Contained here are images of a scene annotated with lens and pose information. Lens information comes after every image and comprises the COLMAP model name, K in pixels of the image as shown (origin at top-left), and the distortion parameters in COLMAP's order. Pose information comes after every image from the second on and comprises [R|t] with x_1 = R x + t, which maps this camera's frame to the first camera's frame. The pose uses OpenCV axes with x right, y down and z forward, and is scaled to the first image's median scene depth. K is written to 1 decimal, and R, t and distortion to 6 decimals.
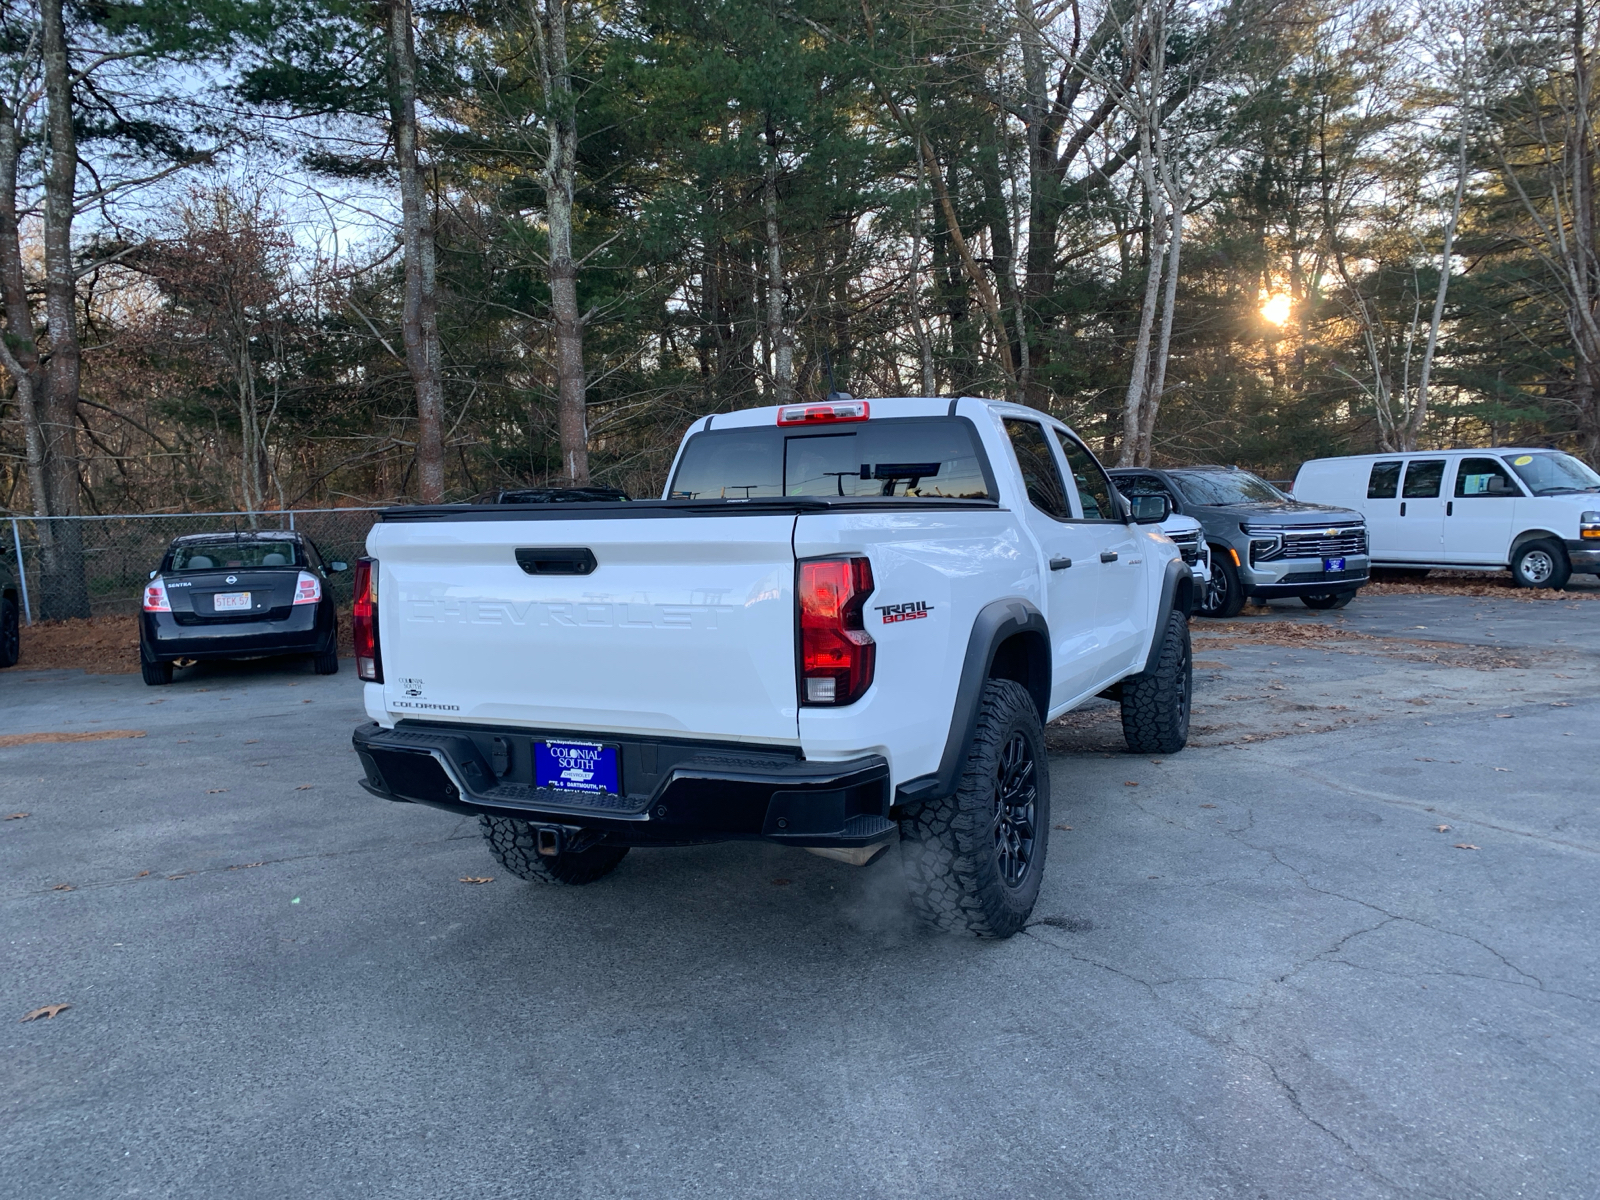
lens RADIAL K [[1209.6, 0, 783.8], [0, 1209.6, 606.3], [0, 0, 1]] dist [0.047469, -0.051867]
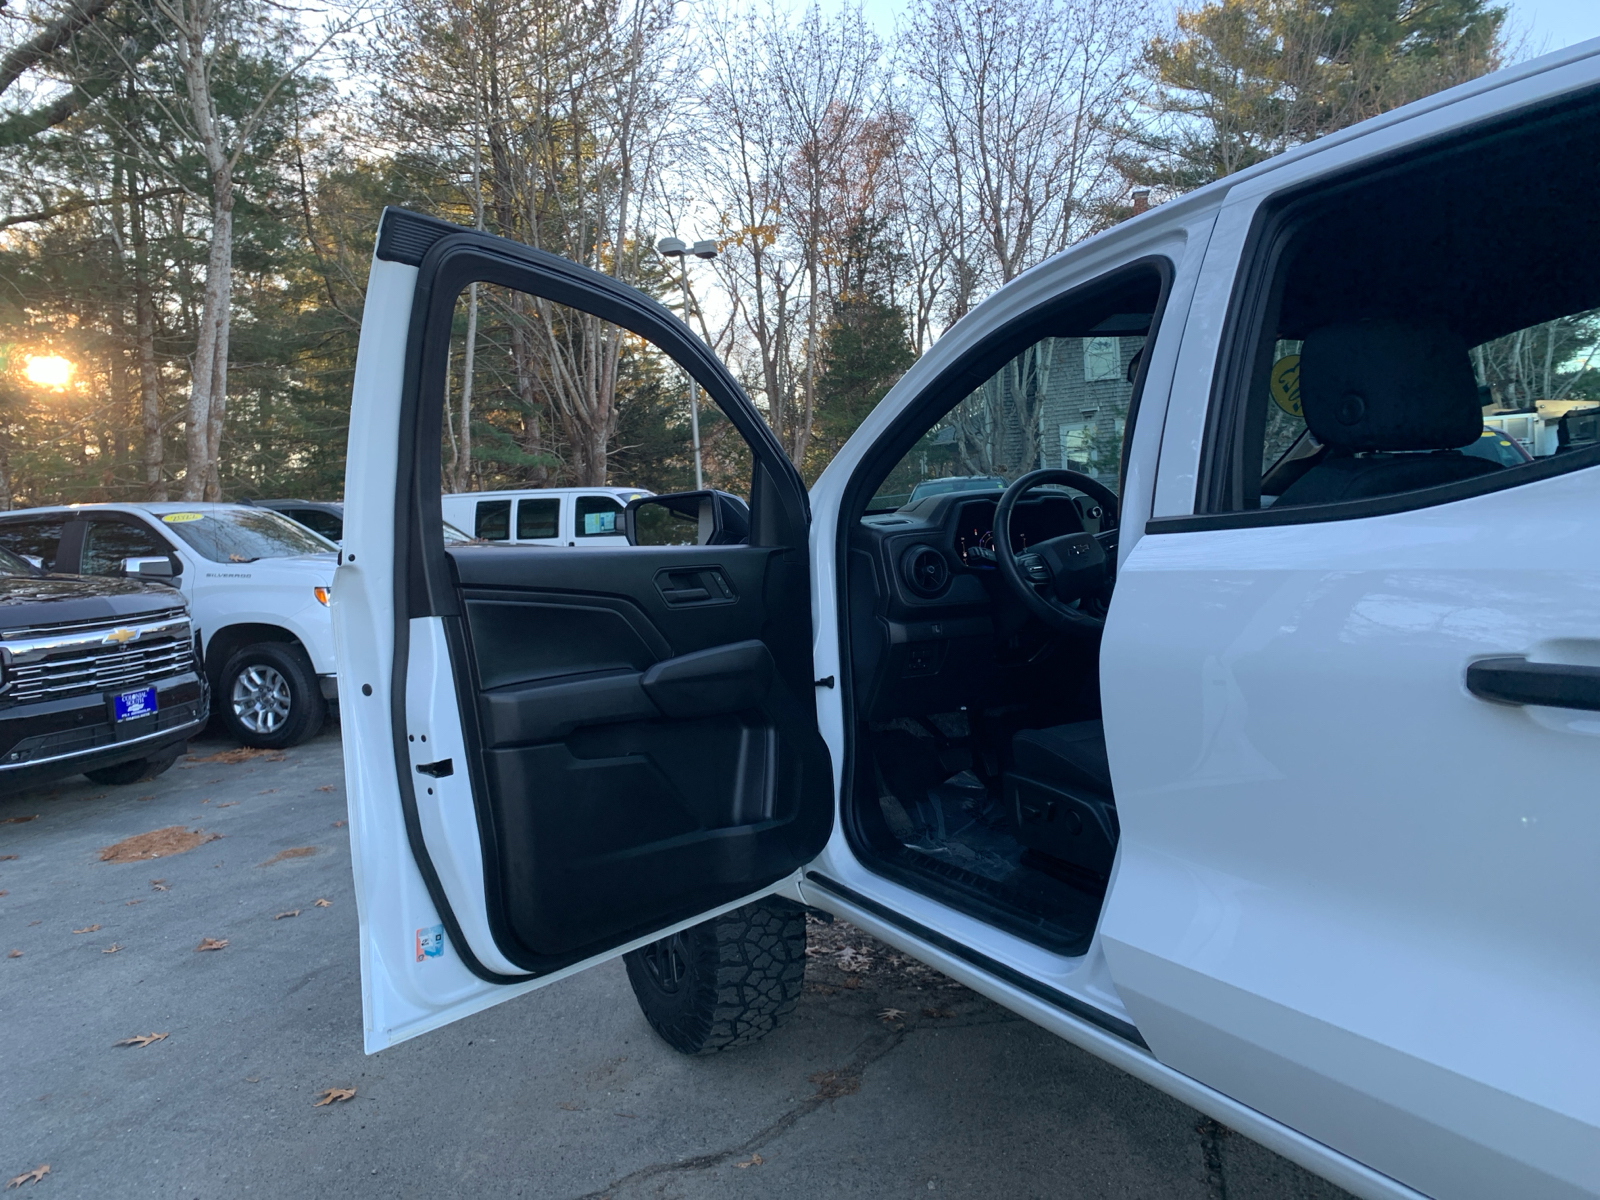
lens RADIAL K [[1209.6, 0, 791.2], [0, 1209.6, 605.2], [0, 0, 1]] dist [0.047469, -0.051867]
pose [[0.606144, -0.060510, 0.793050, -0.364221], [0.101396, 0.994845, -0.001591, -0.067757], [-0.788865, 0.081376, 0.609155, 1.107727]]
